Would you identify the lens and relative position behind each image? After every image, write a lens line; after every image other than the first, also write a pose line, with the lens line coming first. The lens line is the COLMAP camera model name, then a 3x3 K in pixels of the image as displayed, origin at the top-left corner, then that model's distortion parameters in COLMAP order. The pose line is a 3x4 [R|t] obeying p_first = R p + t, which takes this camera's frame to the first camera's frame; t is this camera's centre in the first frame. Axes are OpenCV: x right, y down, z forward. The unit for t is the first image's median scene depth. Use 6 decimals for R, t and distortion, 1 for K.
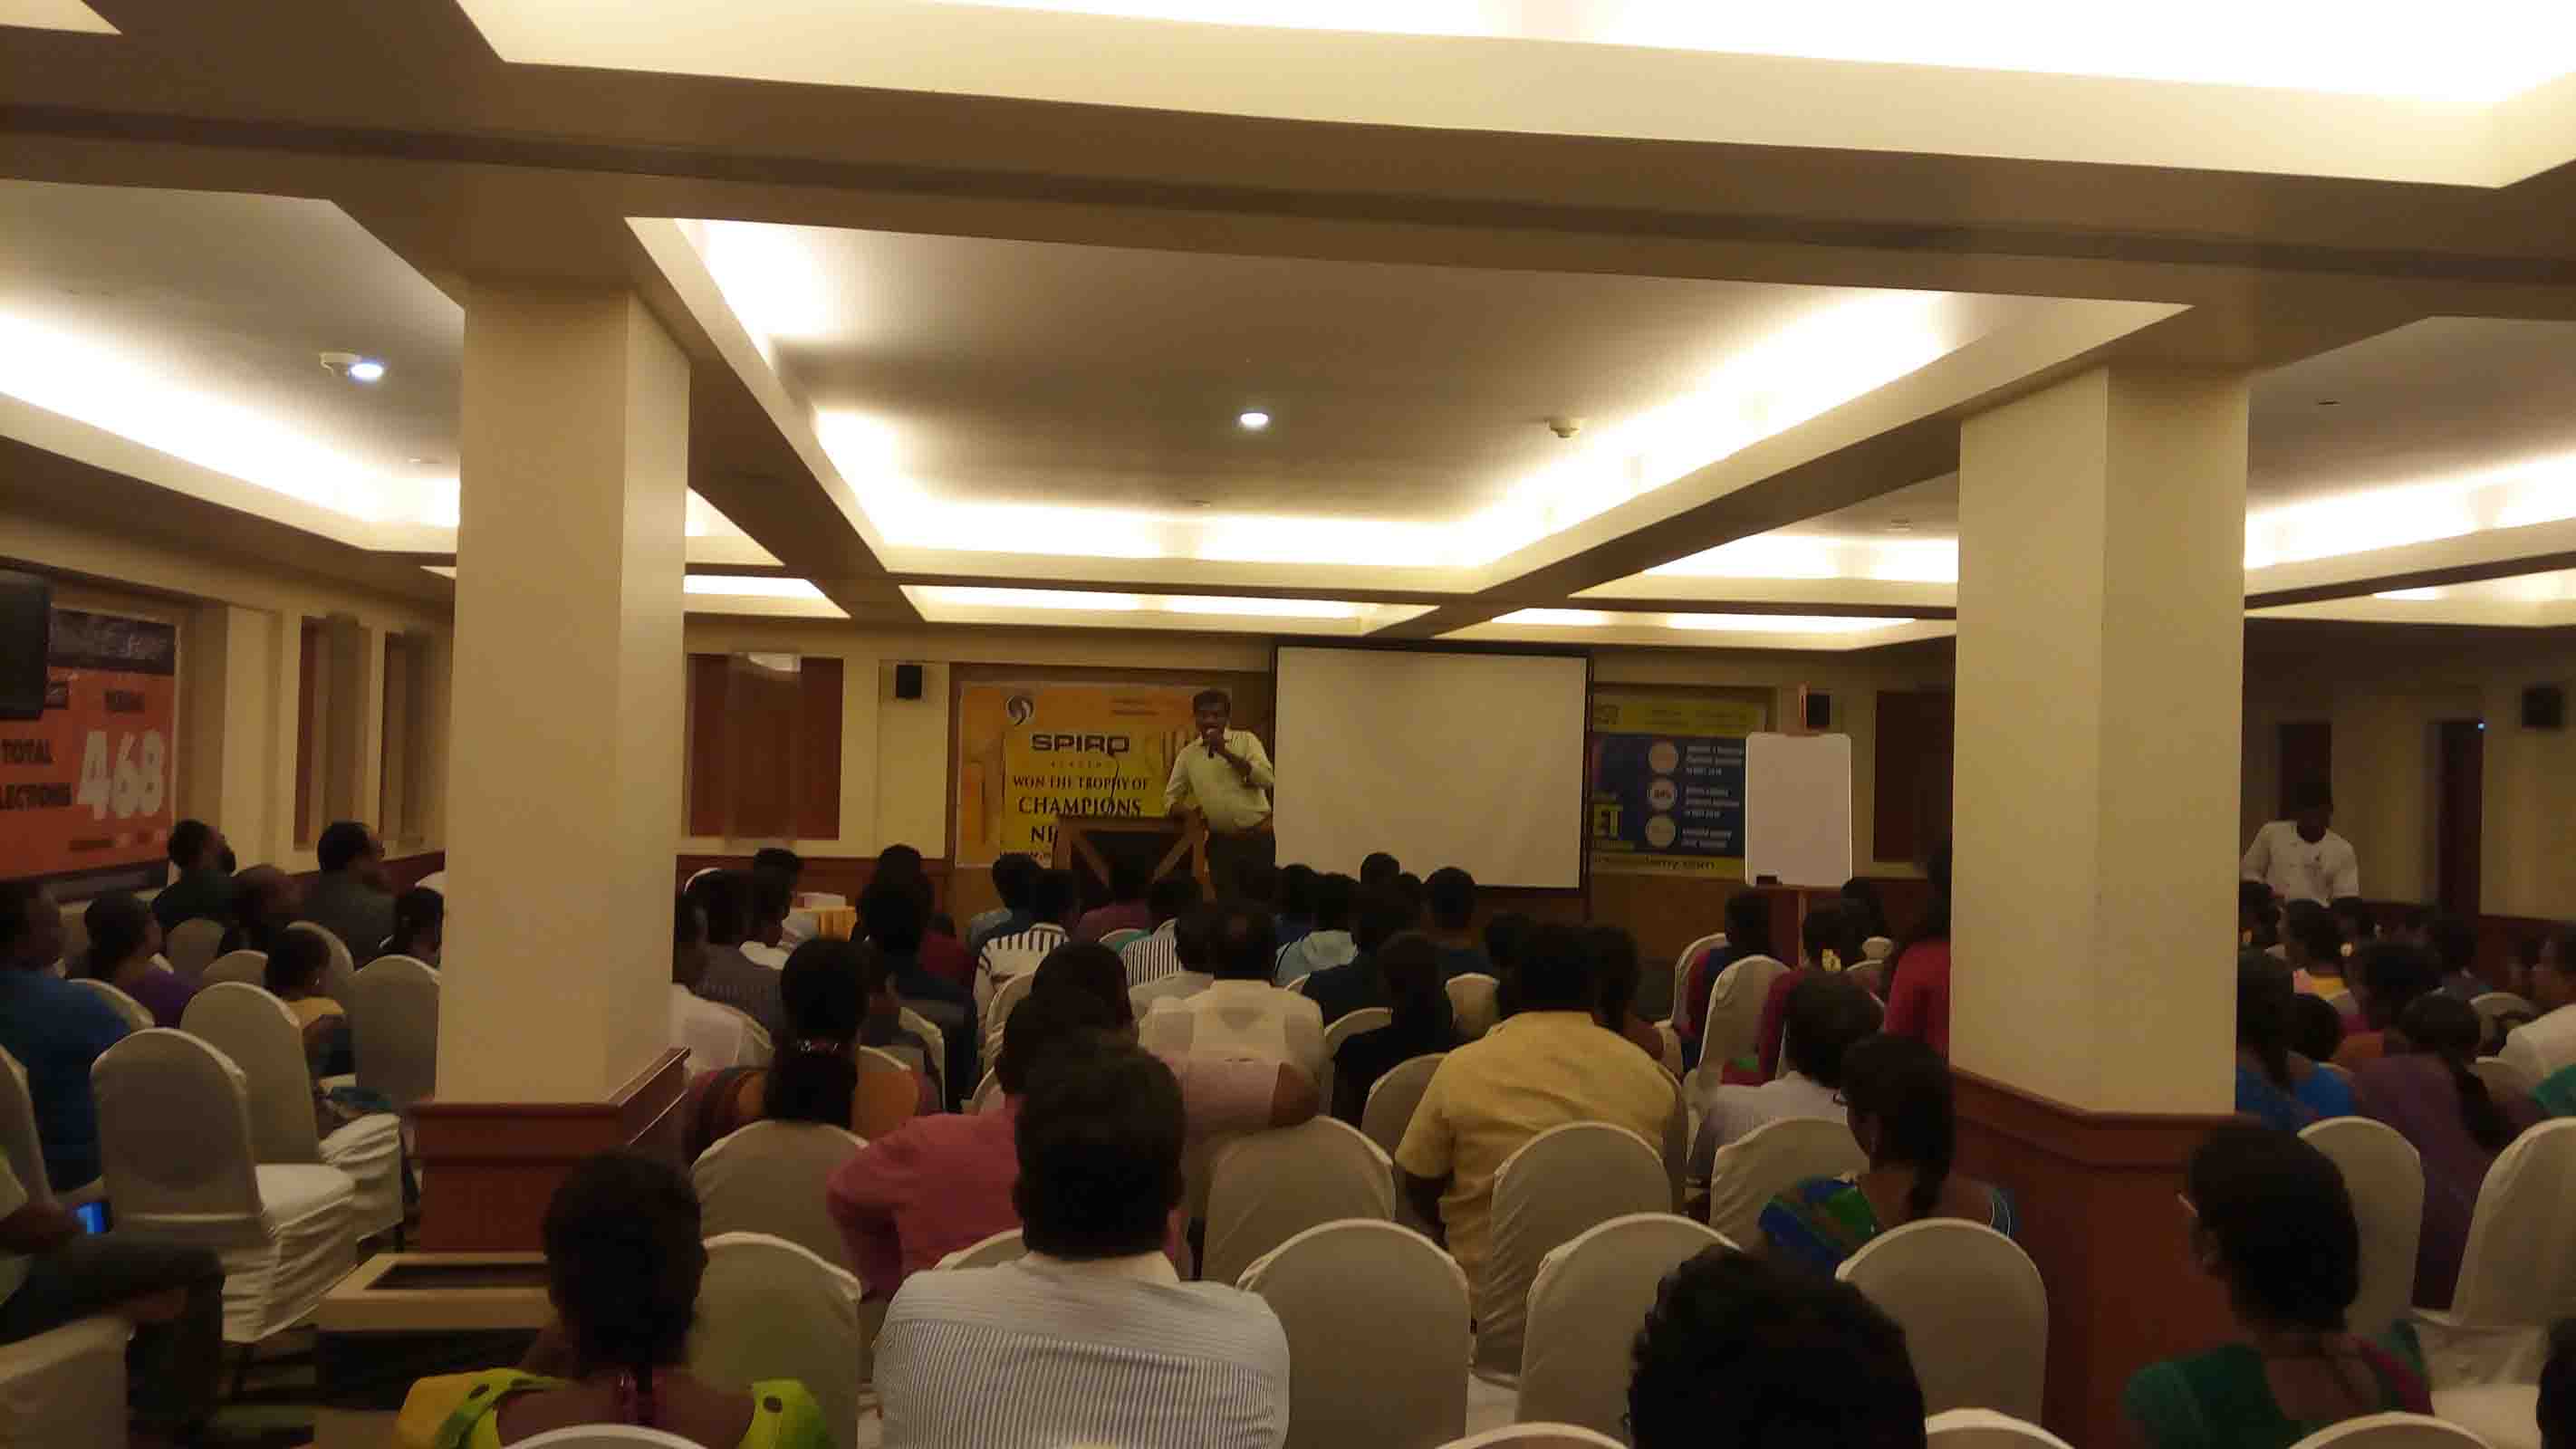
lens RADIAL K [[2023.9, 0, 1293.2], [0, 2023.9, 727.9], [0, 0, 1]] dist [0.064955, -0.058375]
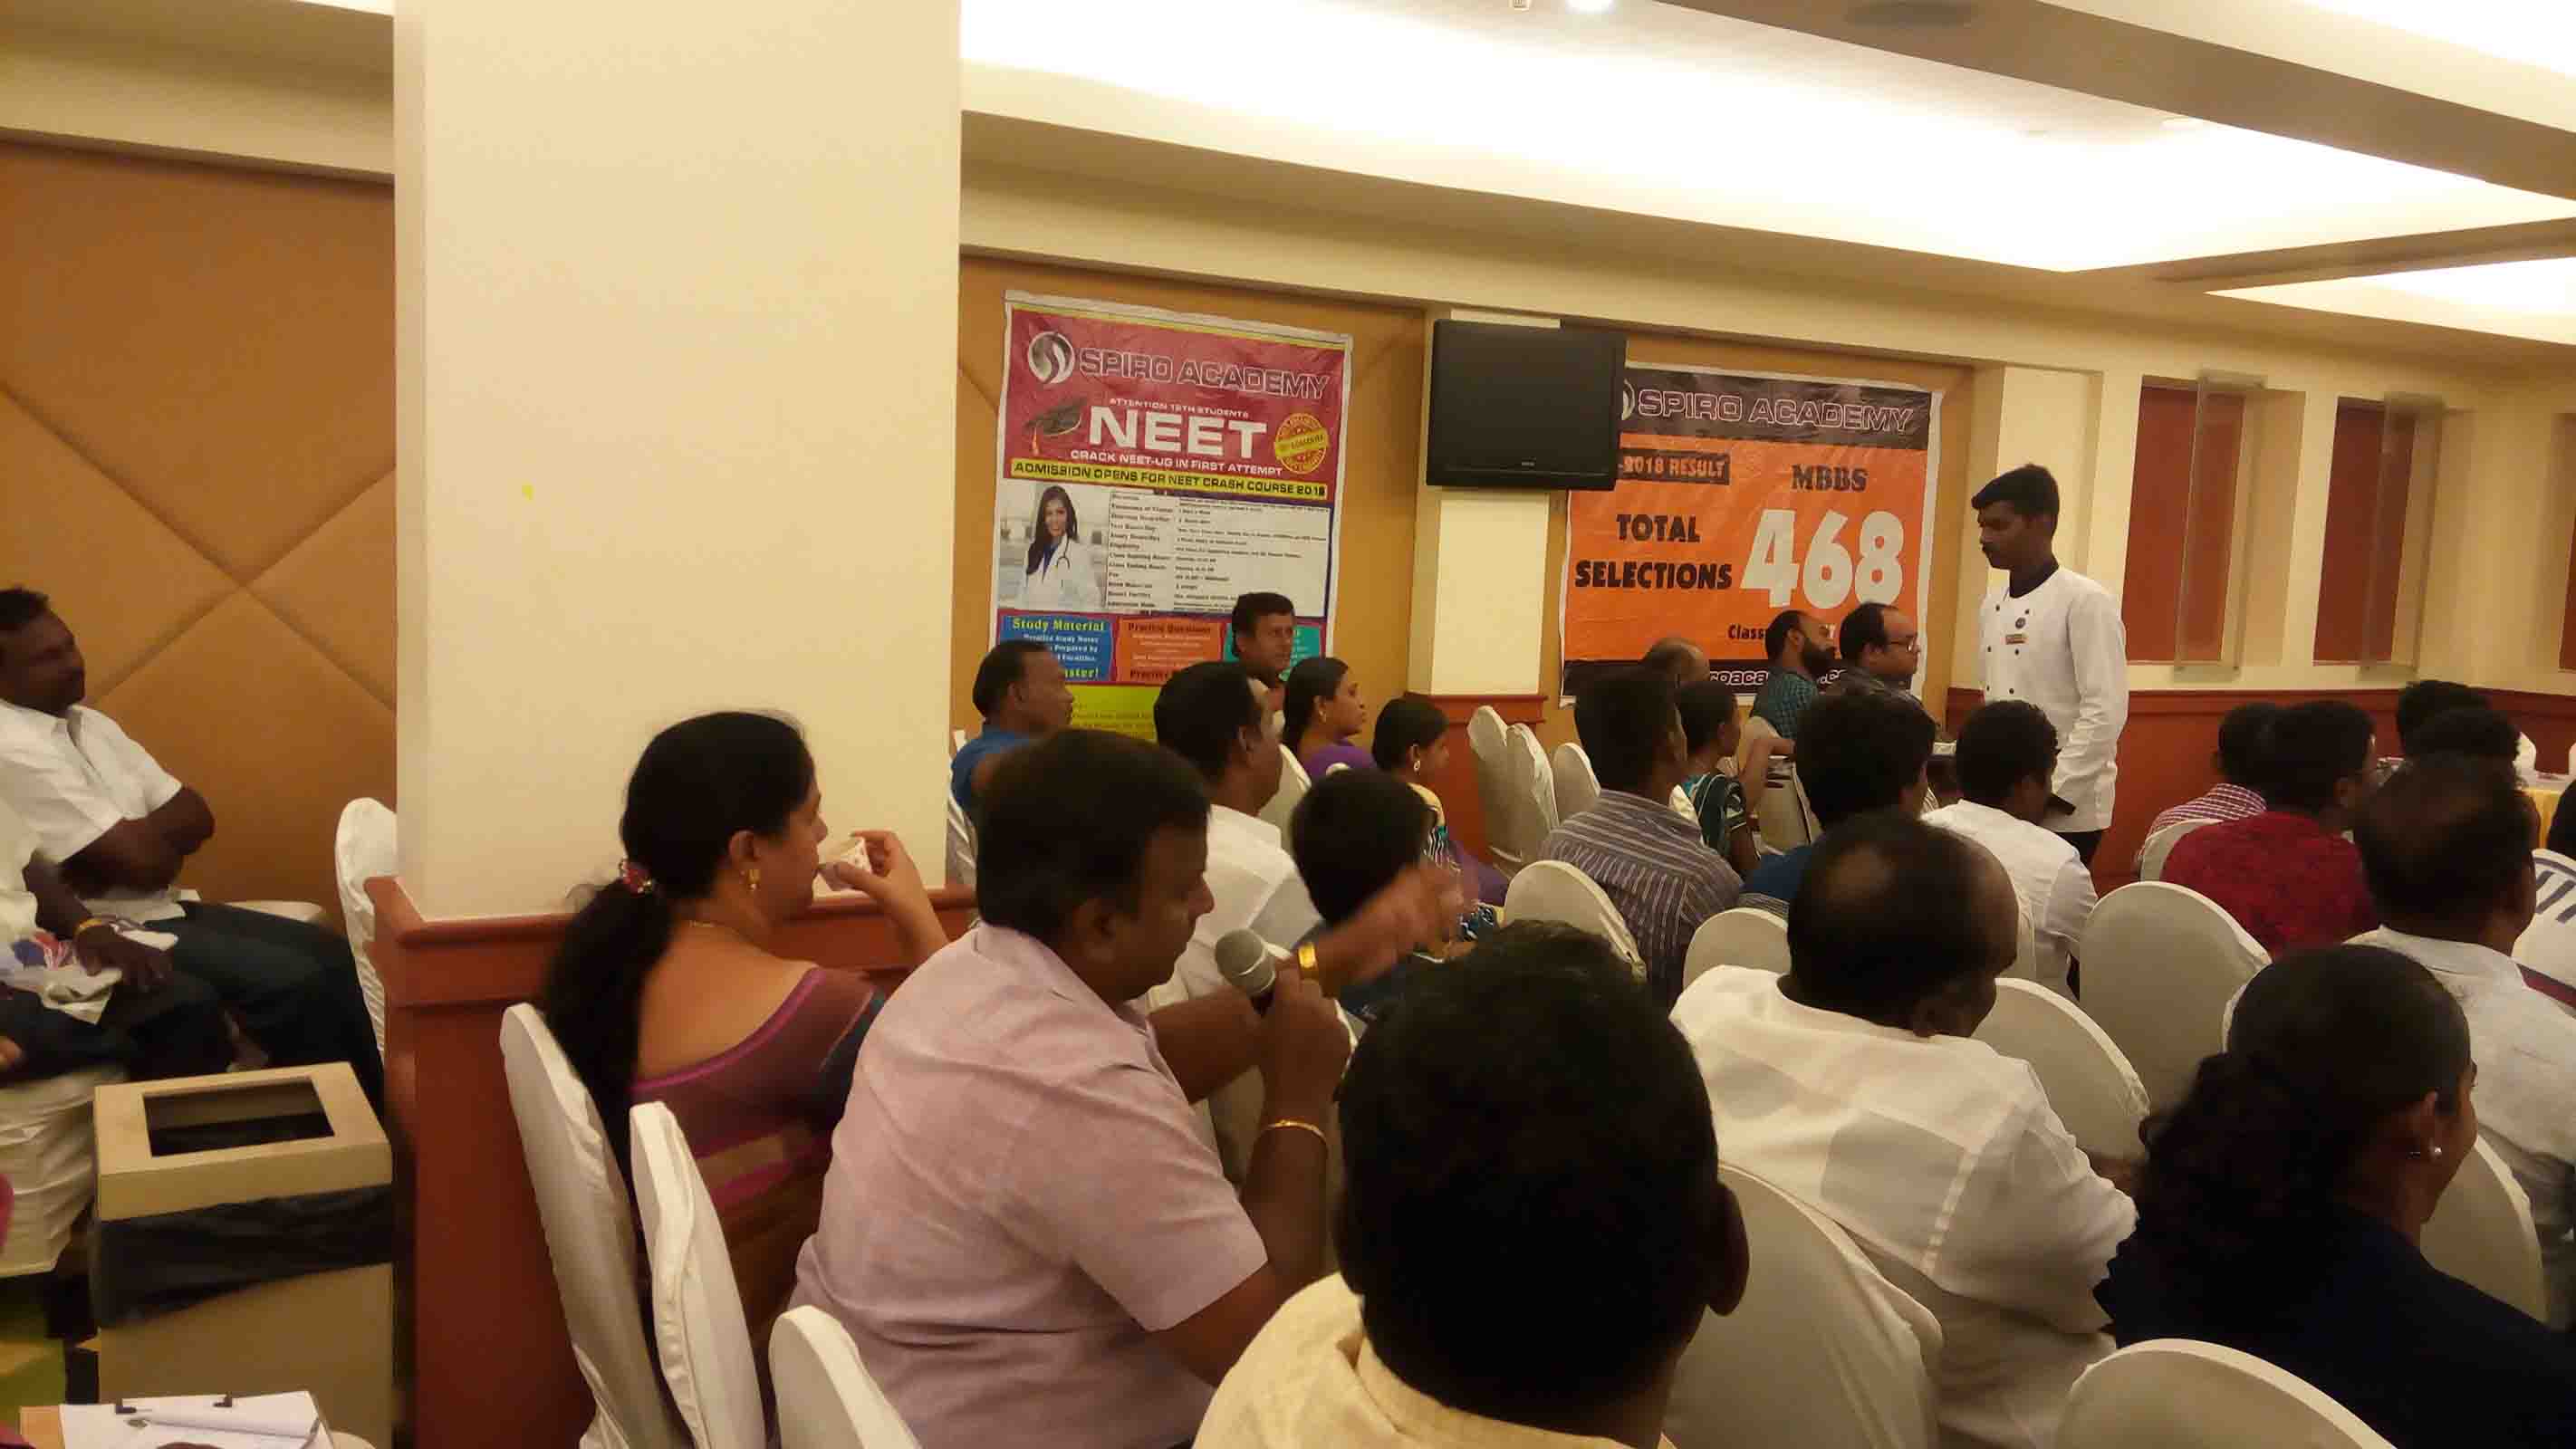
lens RADIAL K [[2023.9, 0, 1304.4], [0, 2023.9, 736.6], [0, 0, 1]] dist [0.064955, -0.058375]
pose [[0.402154, 0.089255, -0.911211, 0.103881], [-0.015521, 0.995759, 0.090687, 0.014740], [0.915440, -0.022327, 0.401834, 0.277214]]
